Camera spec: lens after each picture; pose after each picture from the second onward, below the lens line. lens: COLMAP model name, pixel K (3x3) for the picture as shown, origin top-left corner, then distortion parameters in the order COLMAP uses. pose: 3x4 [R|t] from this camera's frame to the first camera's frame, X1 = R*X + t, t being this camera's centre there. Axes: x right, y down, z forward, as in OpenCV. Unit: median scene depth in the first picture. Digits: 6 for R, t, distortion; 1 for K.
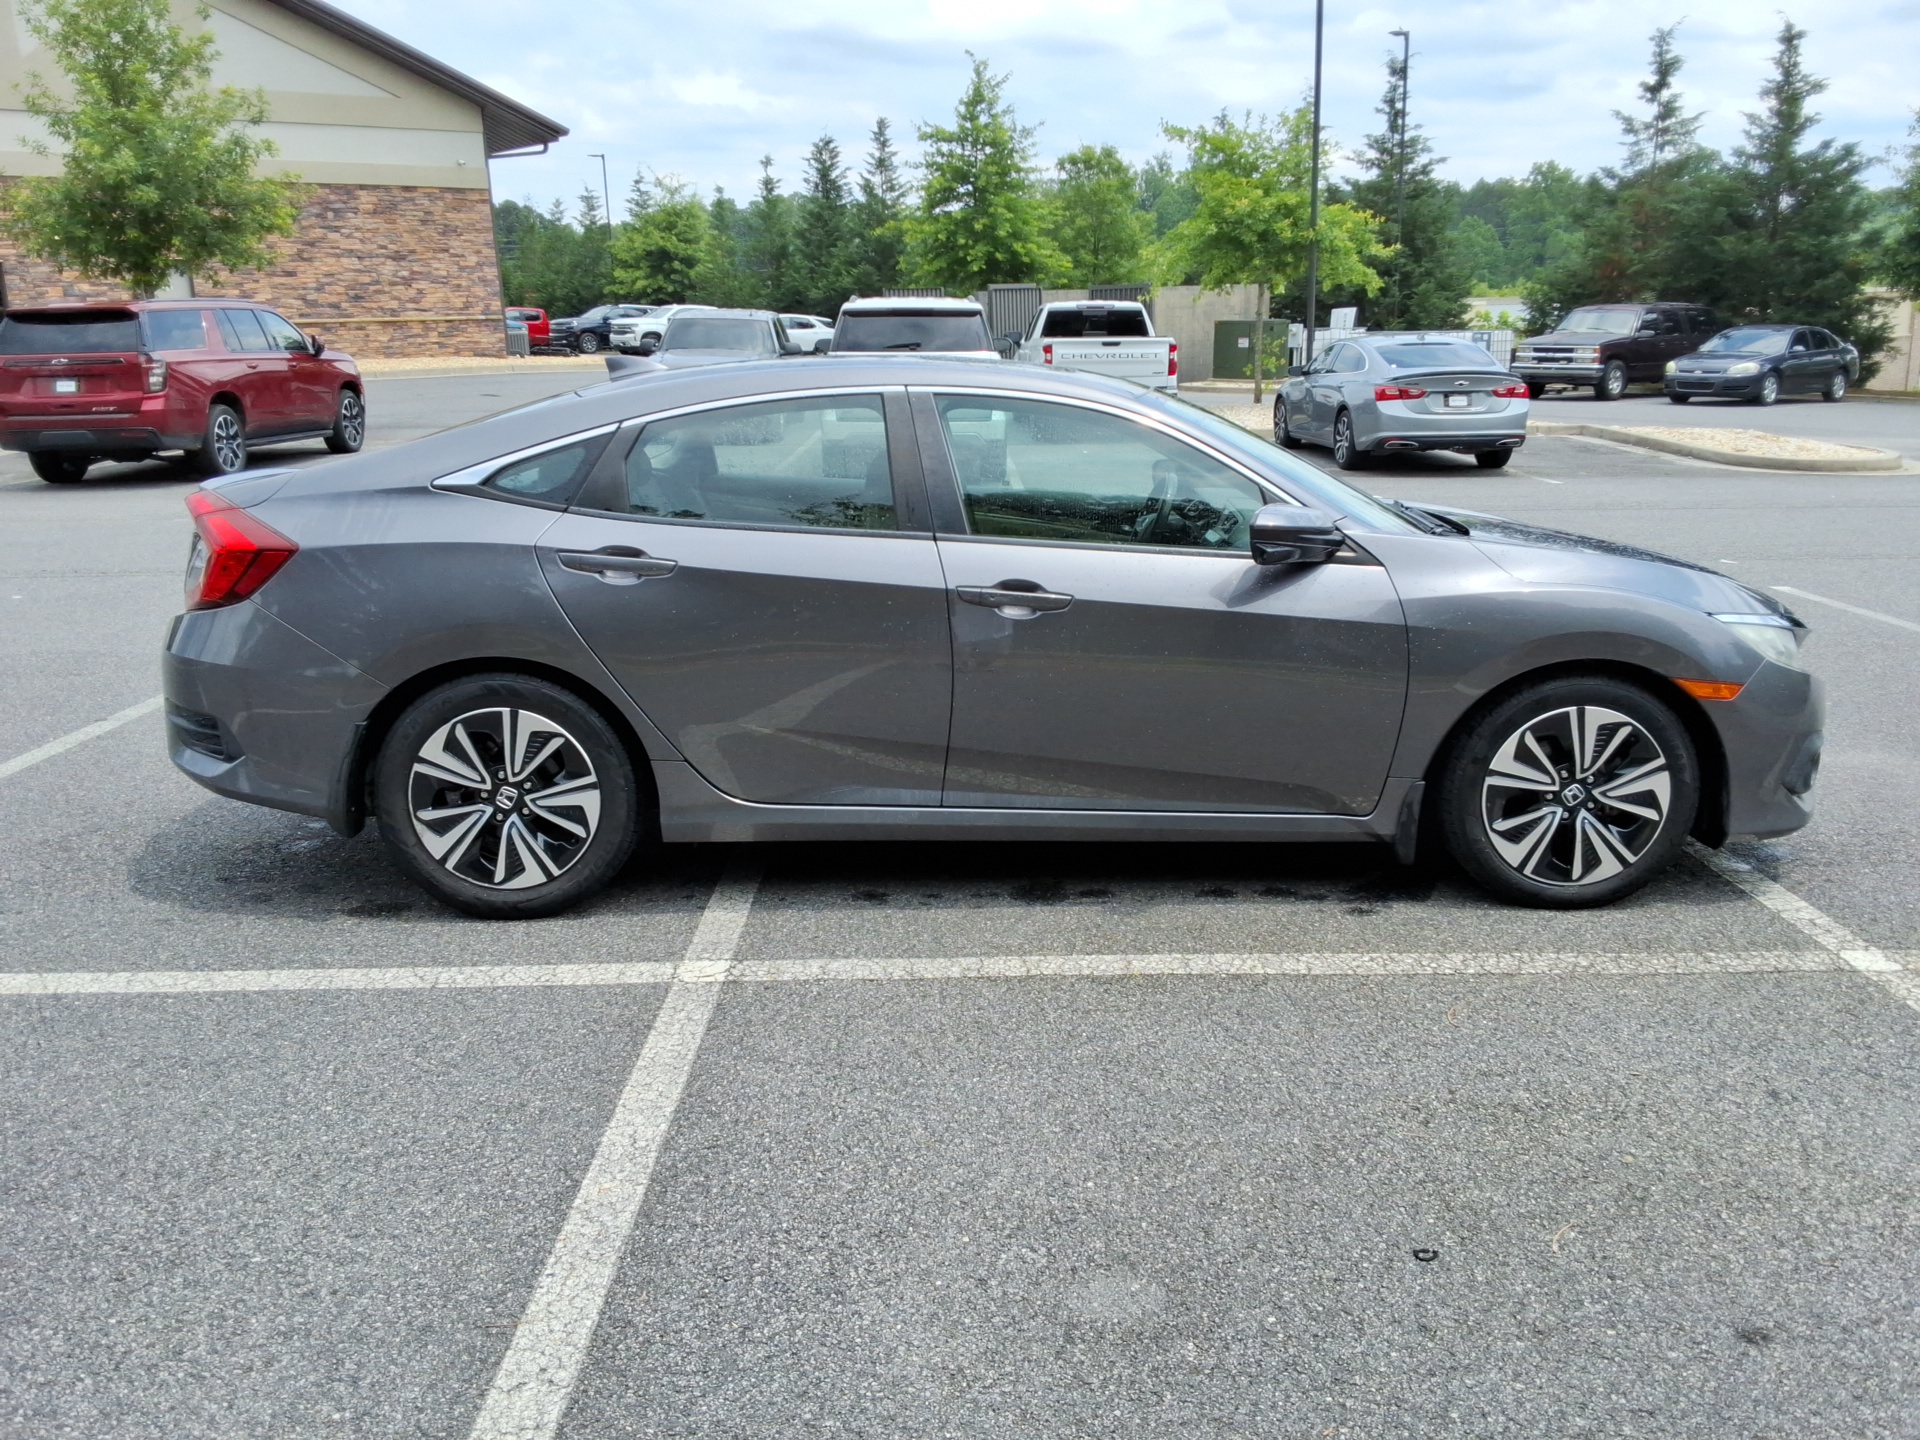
lens RADIAL K [[1534.3, 0, 969.2], [0, 1534.3, 714.6], [0, 0, 1]] dist [0.101577, -0.155057]
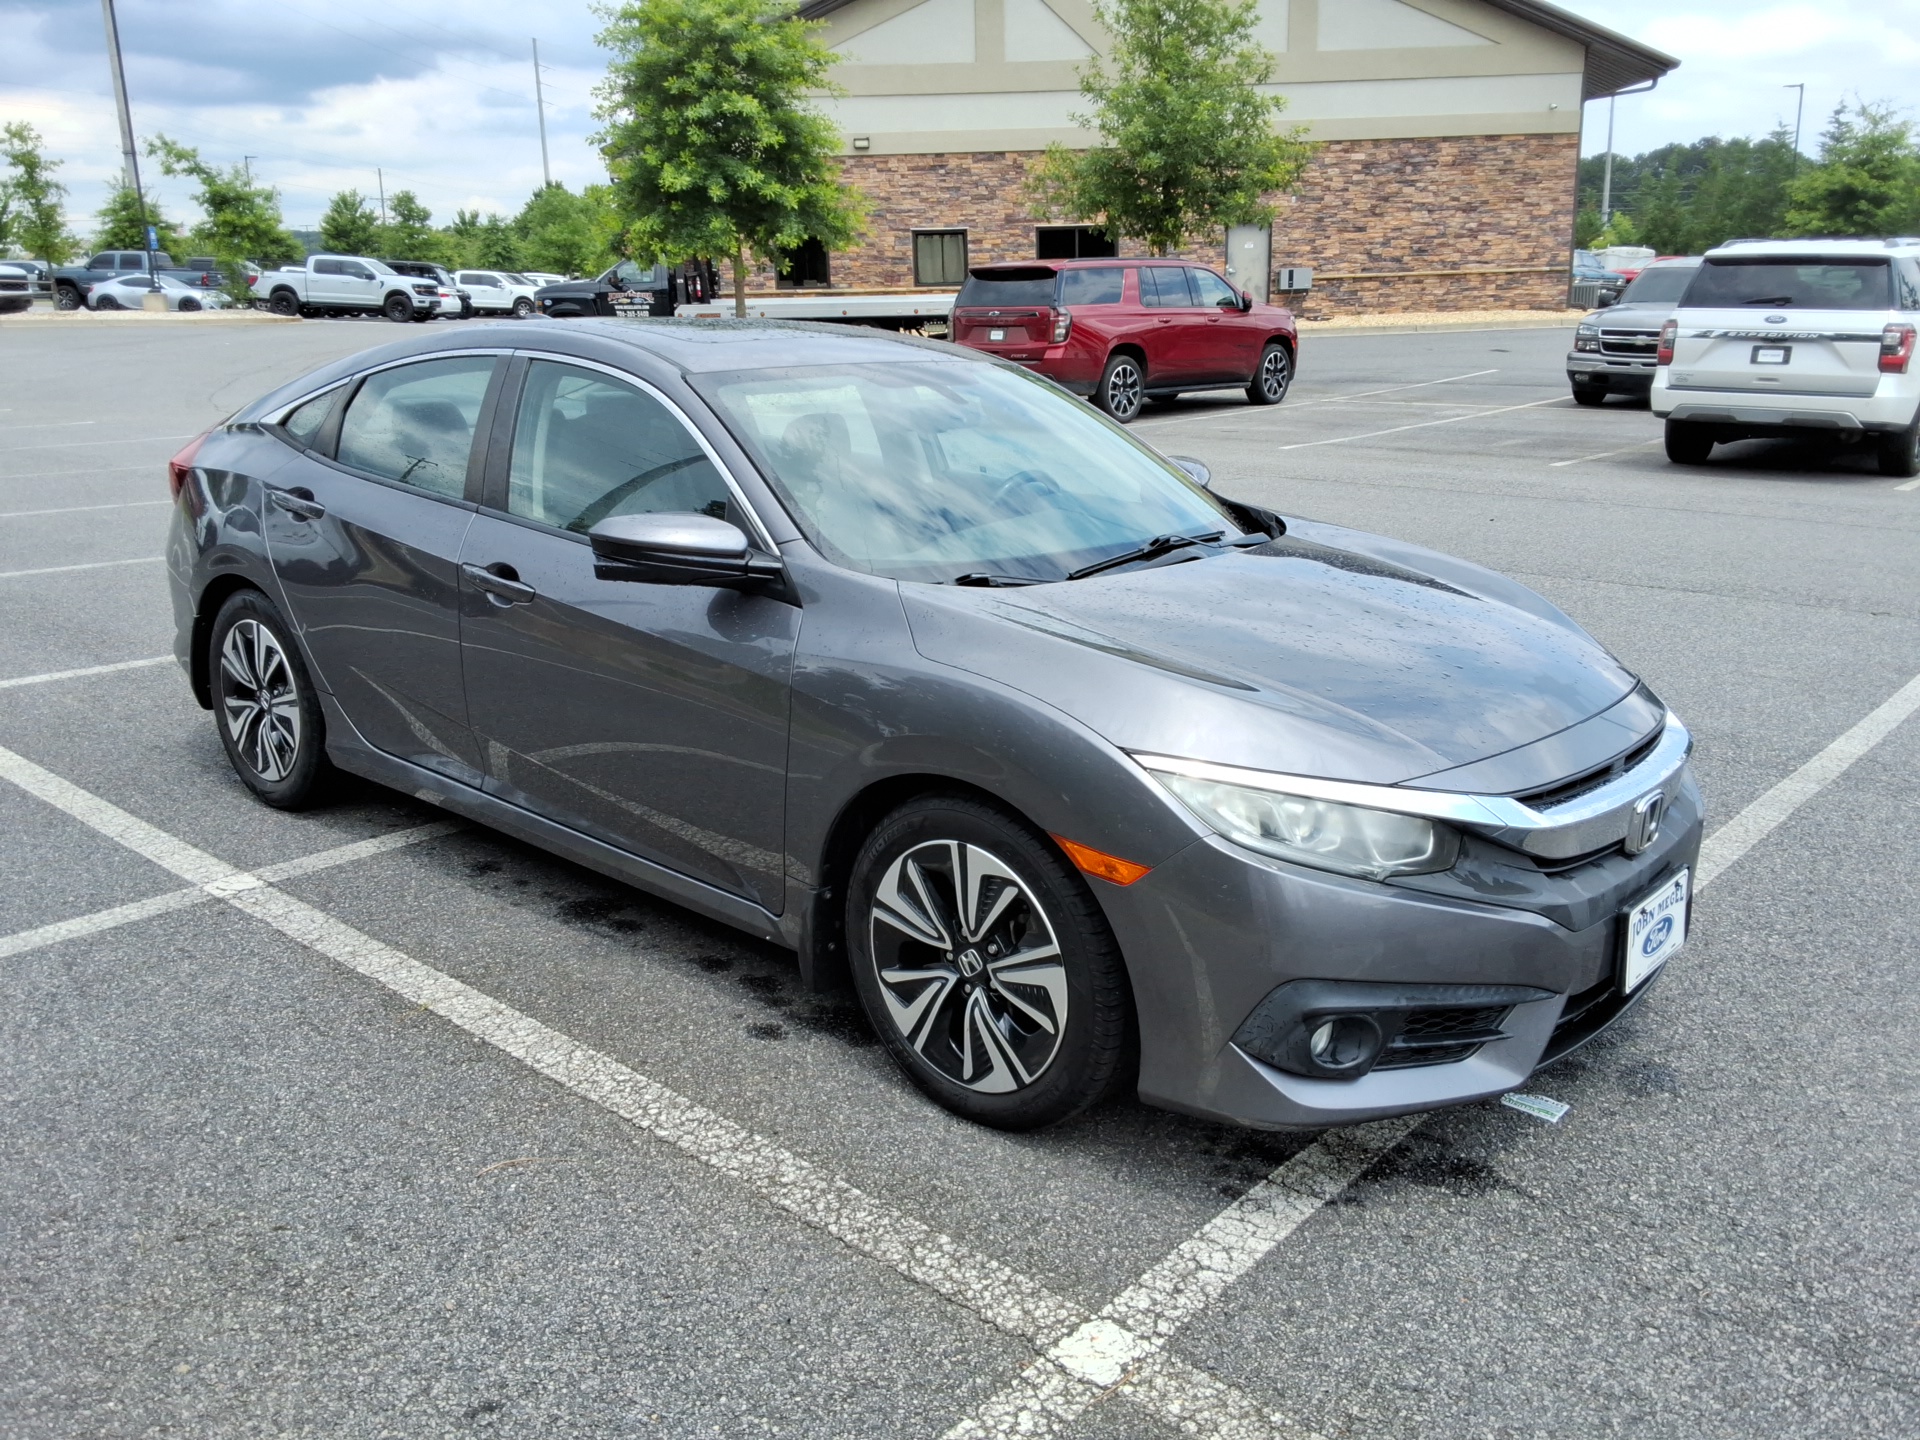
lens RADIAL K [[1534.3, 0, 969.2], [0, 1534.3, 714.6], [0, 0, 1]] dist [0.101577, -0.155057]
pose [[0.741305, 0.183287, -0.645657, 0.098097], [-0.164215, 0.982282, 0.090304, -0.014817], [0.650769, 0.039083, 0.758269, 0.054734]]
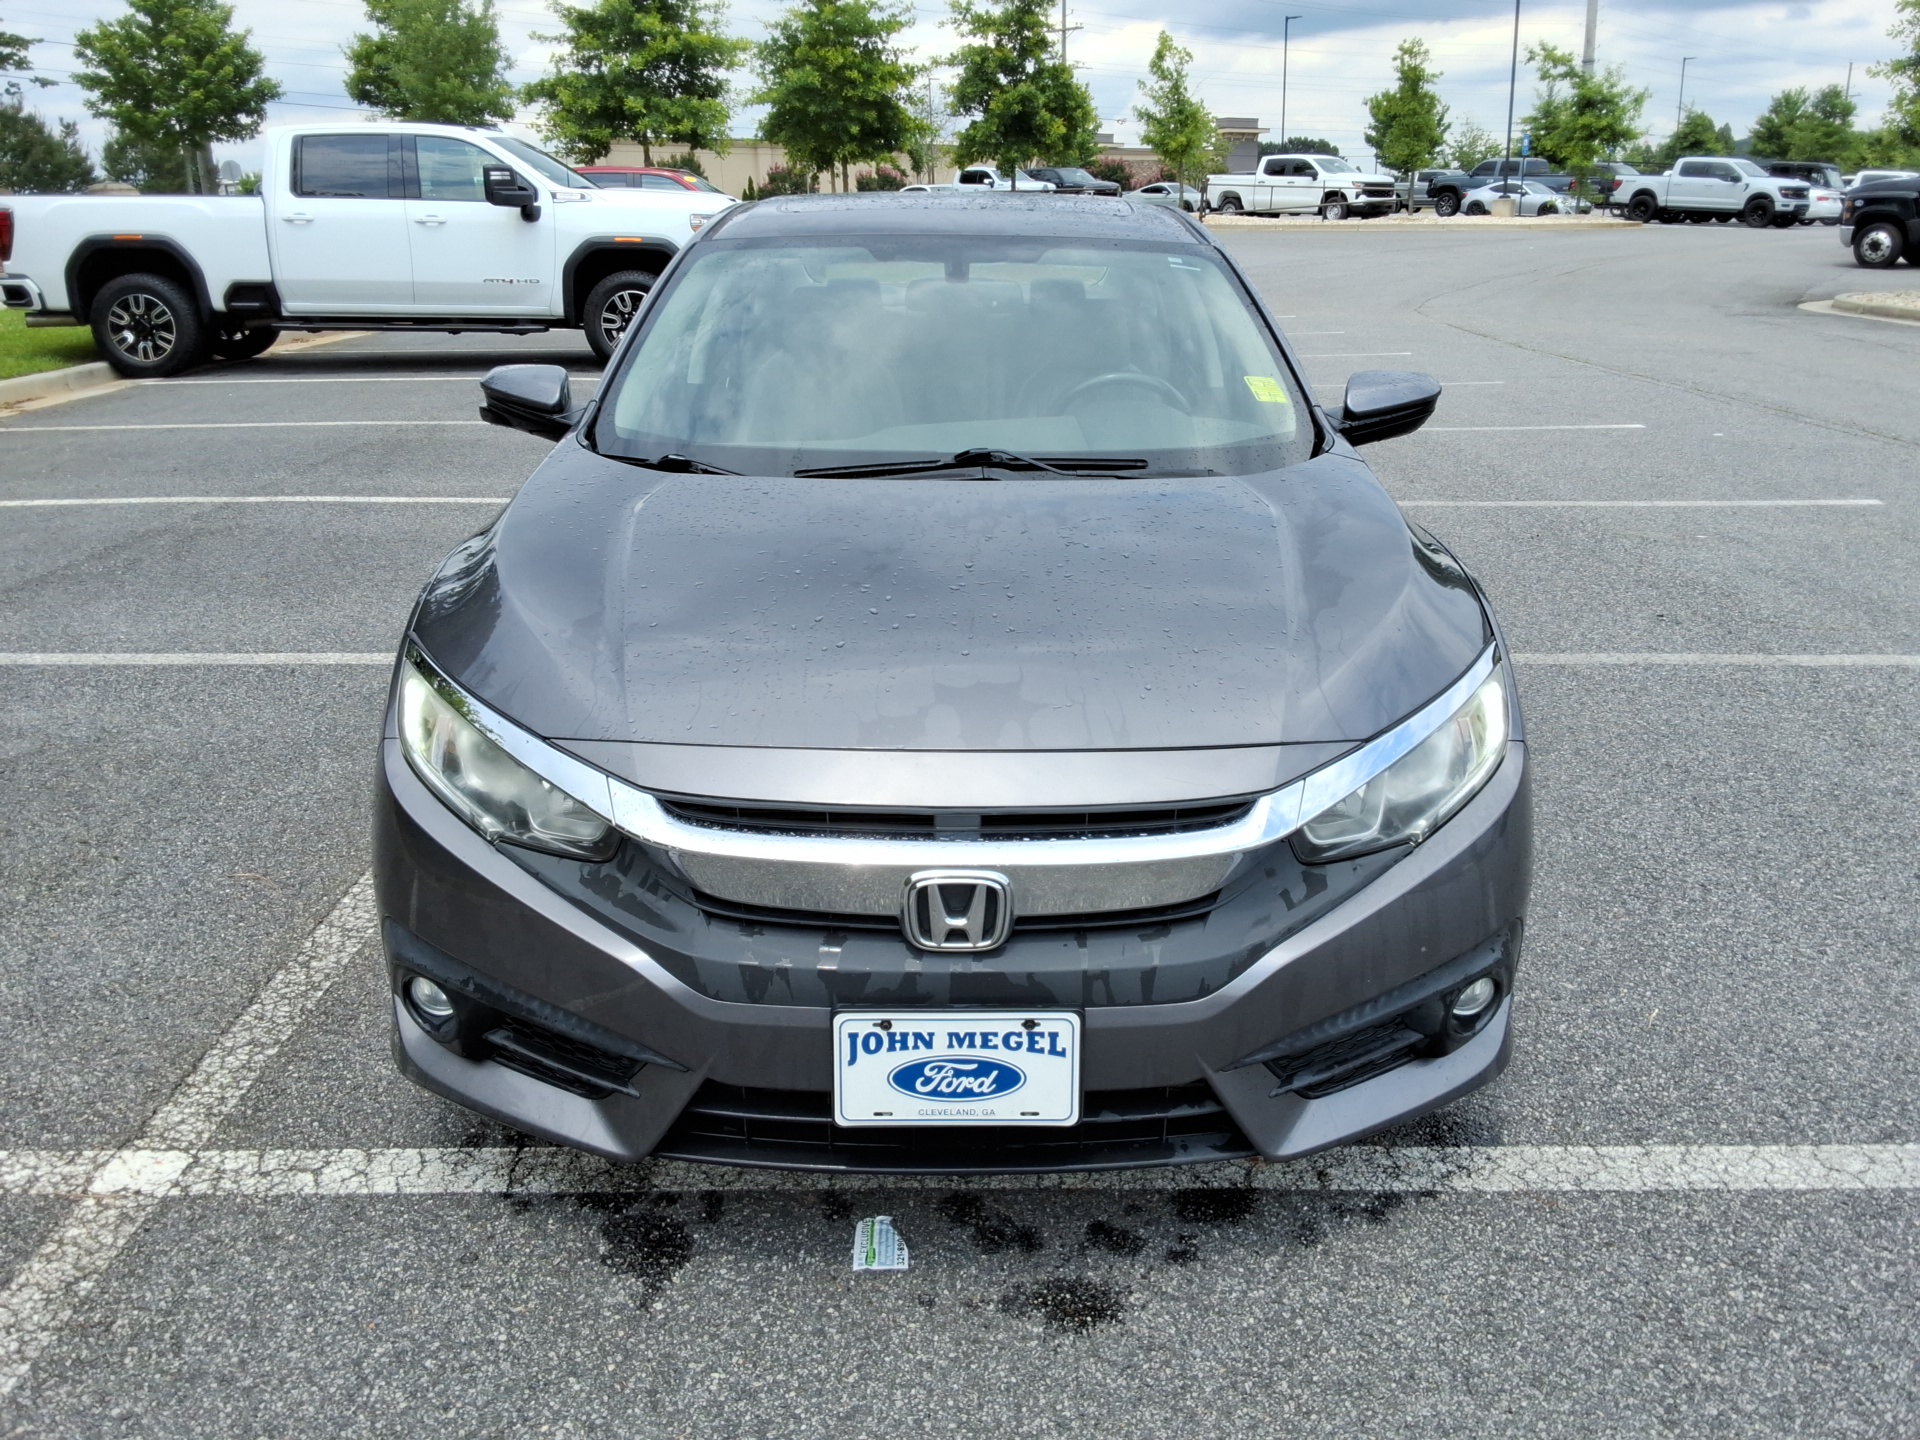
lens RADIAL K [[1534.3, 0, 969.2], [0, 1534.3, 714.6], [0, 0, 1]] dist [0.101577, -0.155057]
pose [[-0.008210, 0.319044, -0.947704, 0.123655], [-0.230966, 0.921504, 0.312225, -0.032205], [0.972927, 0.221450, 0.066123, 0.137734]]
